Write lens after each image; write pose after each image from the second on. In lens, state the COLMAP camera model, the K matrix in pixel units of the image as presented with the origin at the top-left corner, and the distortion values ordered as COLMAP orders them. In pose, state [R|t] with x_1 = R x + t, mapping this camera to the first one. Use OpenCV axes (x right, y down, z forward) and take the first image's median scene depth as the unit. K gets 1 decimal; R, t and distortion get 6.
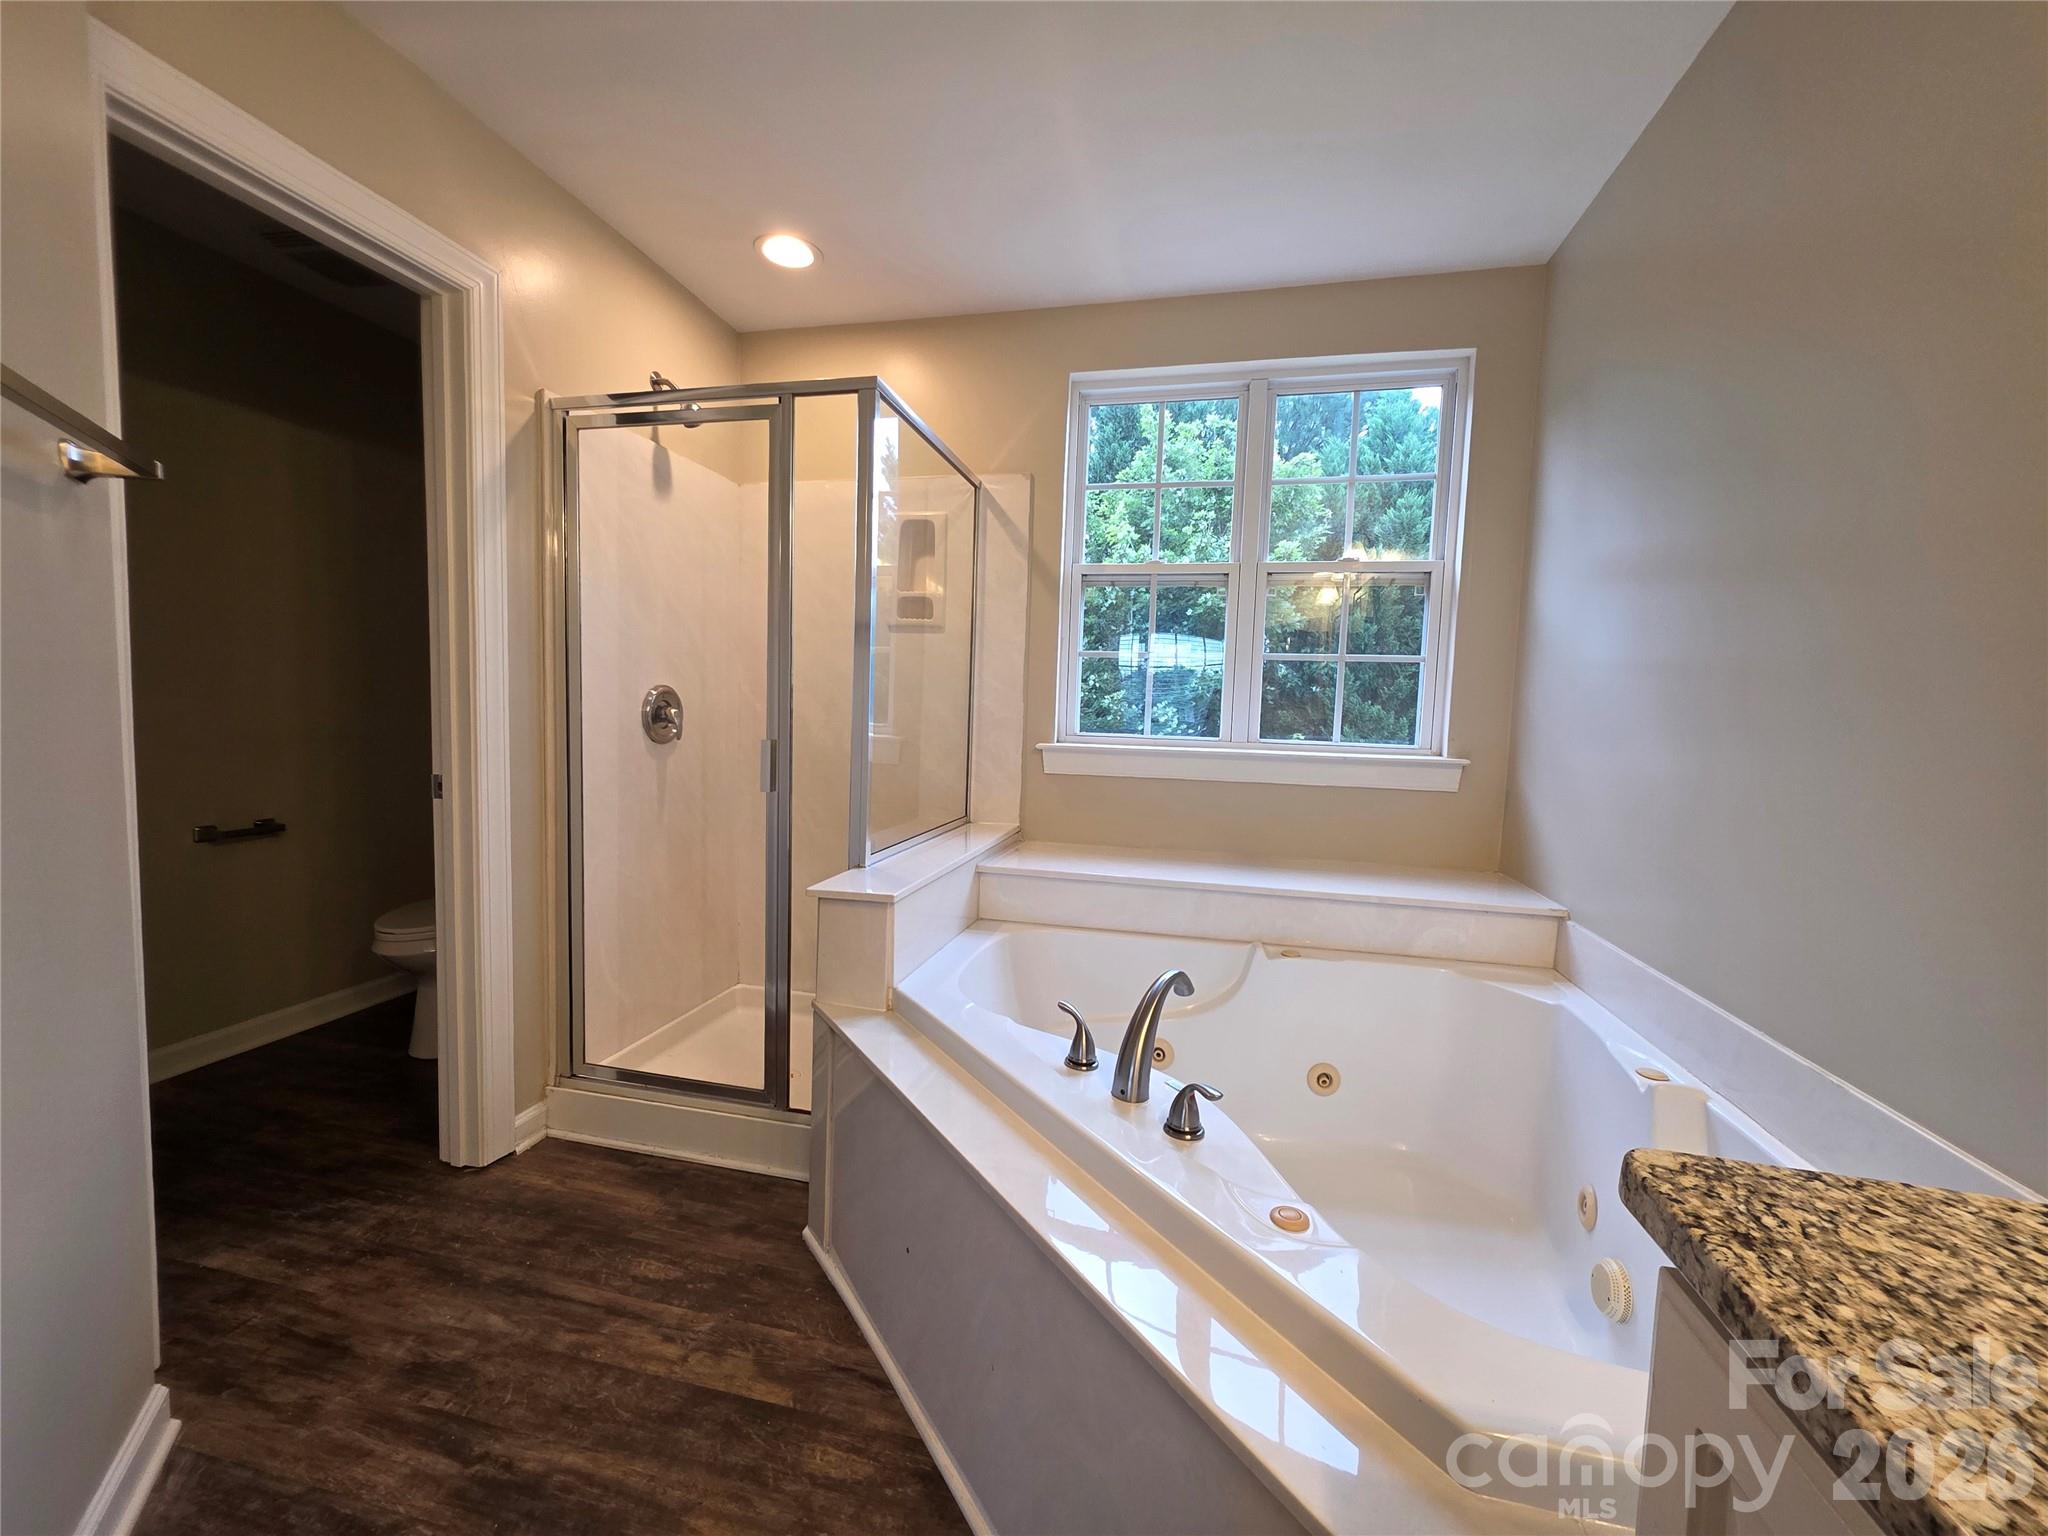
lens RADIAL K [[819.1, 0, 1022.1], [0, 819.1, 765.2], [0, 0, 1]] dist [-0.000960, 0.001243]
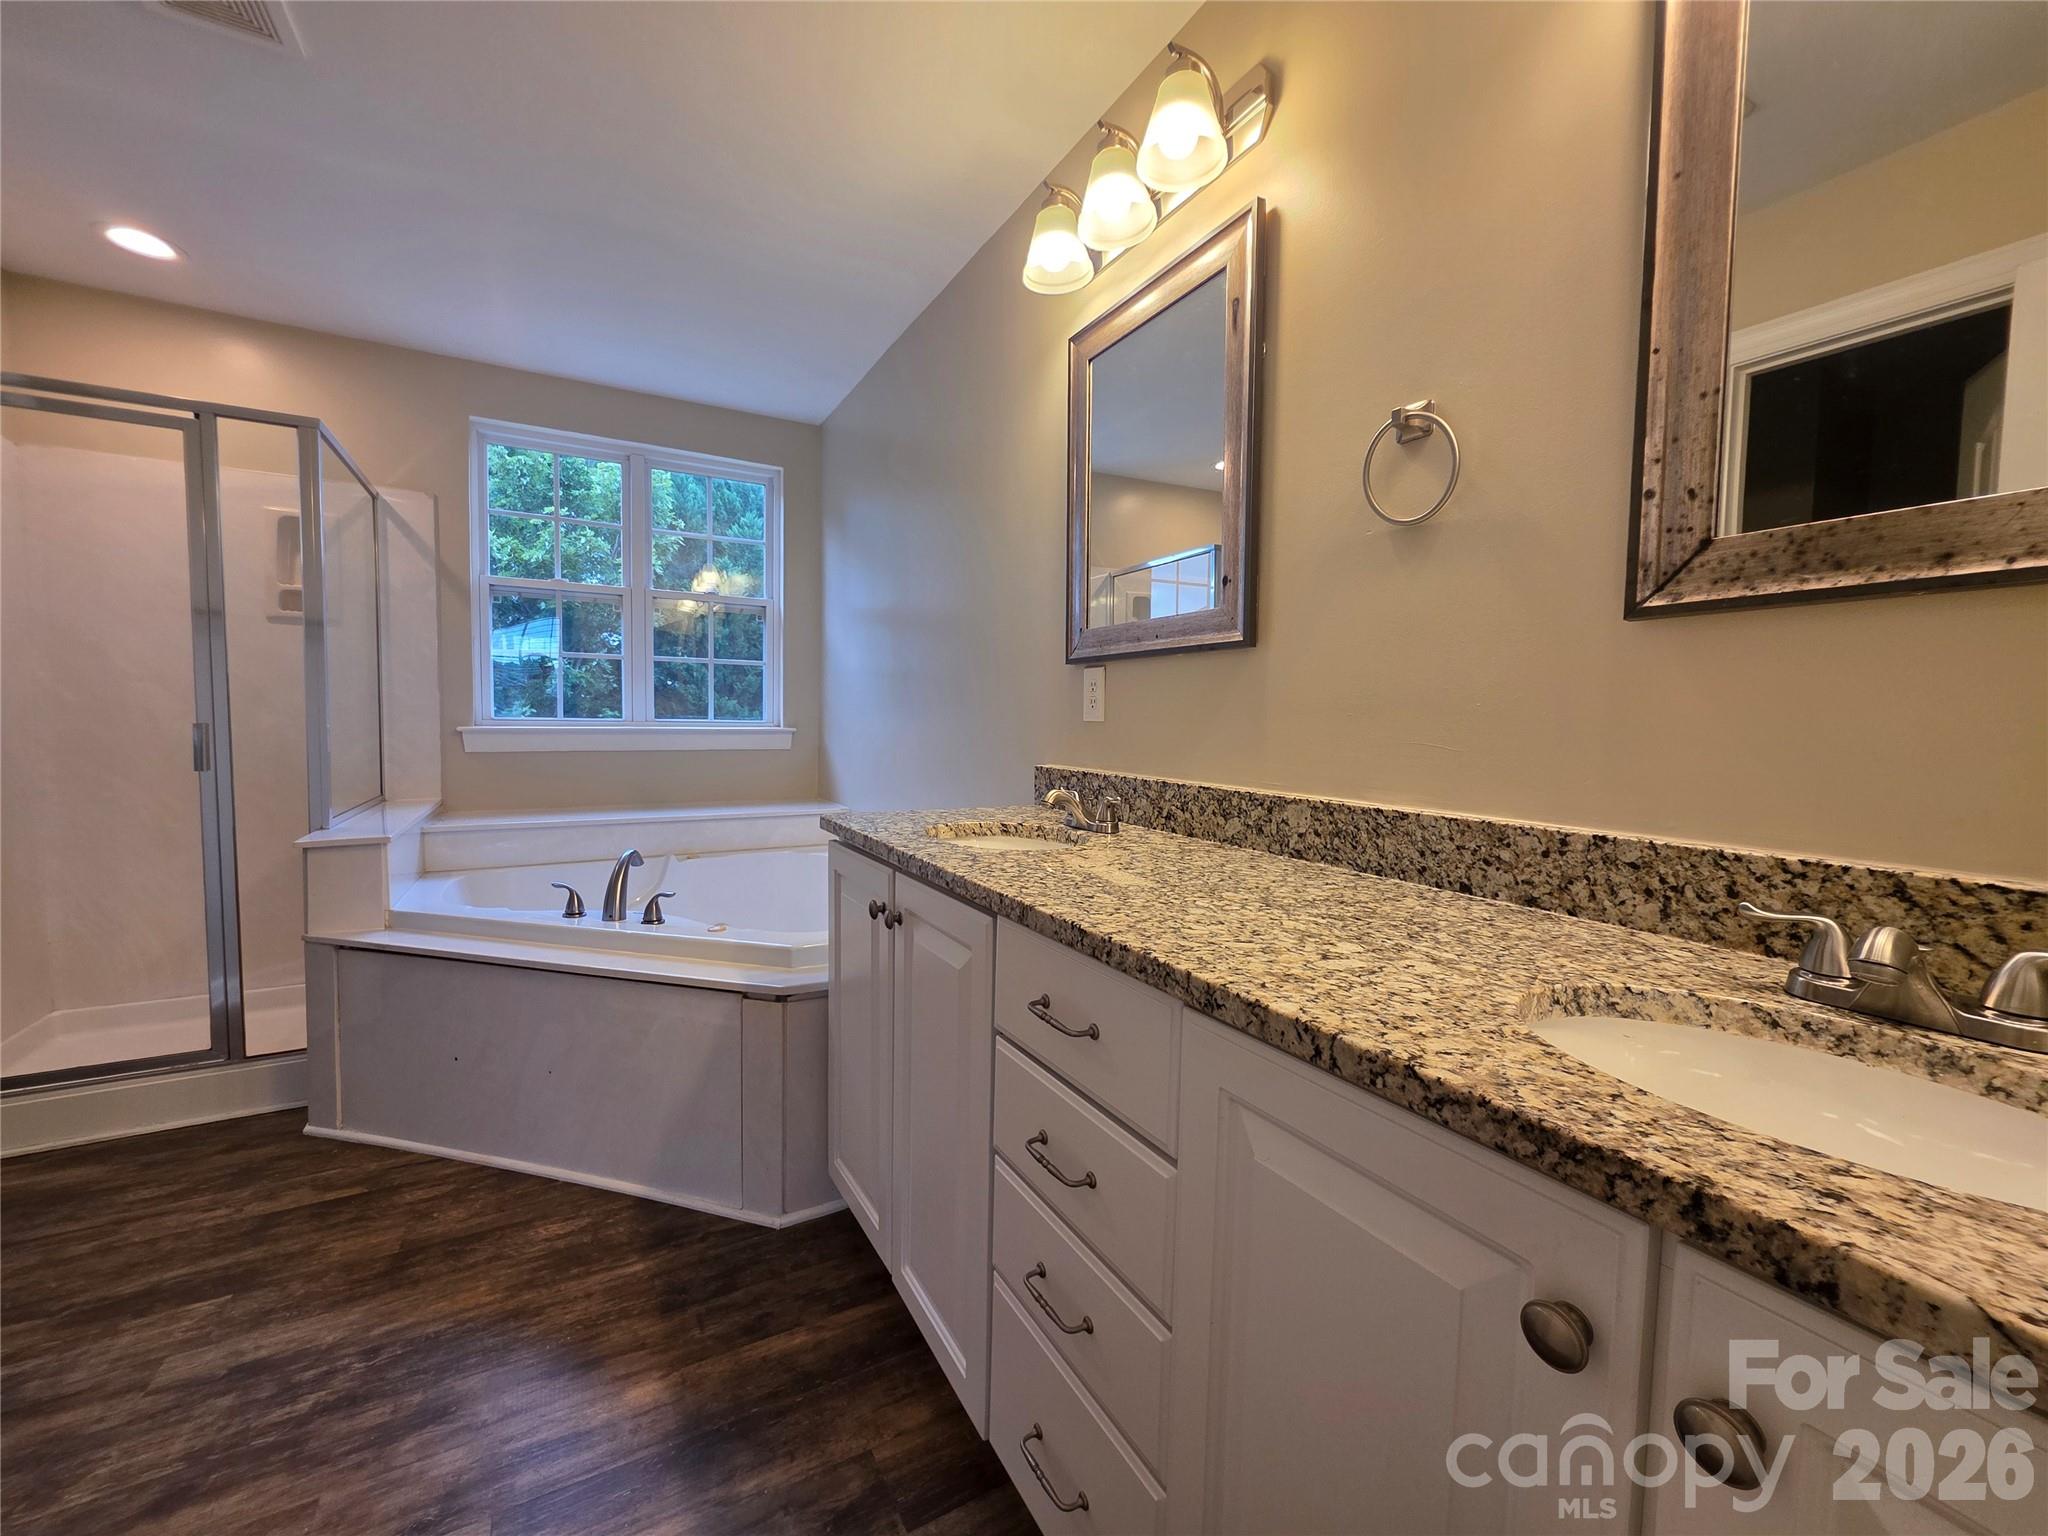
lens RADIAL K [[819.1, 0, 1021.2], [0, 819.1, 763.7], [0, 0, 1]] dist [-0.000960, 0.001243]
pose [[0.734065, -0.058309, 0.676571, -0.215357], [0.055274, 0.998131, 0.026052, 0.046674], [-0.676826, 0.018273, 0.735916, -0.472308]]
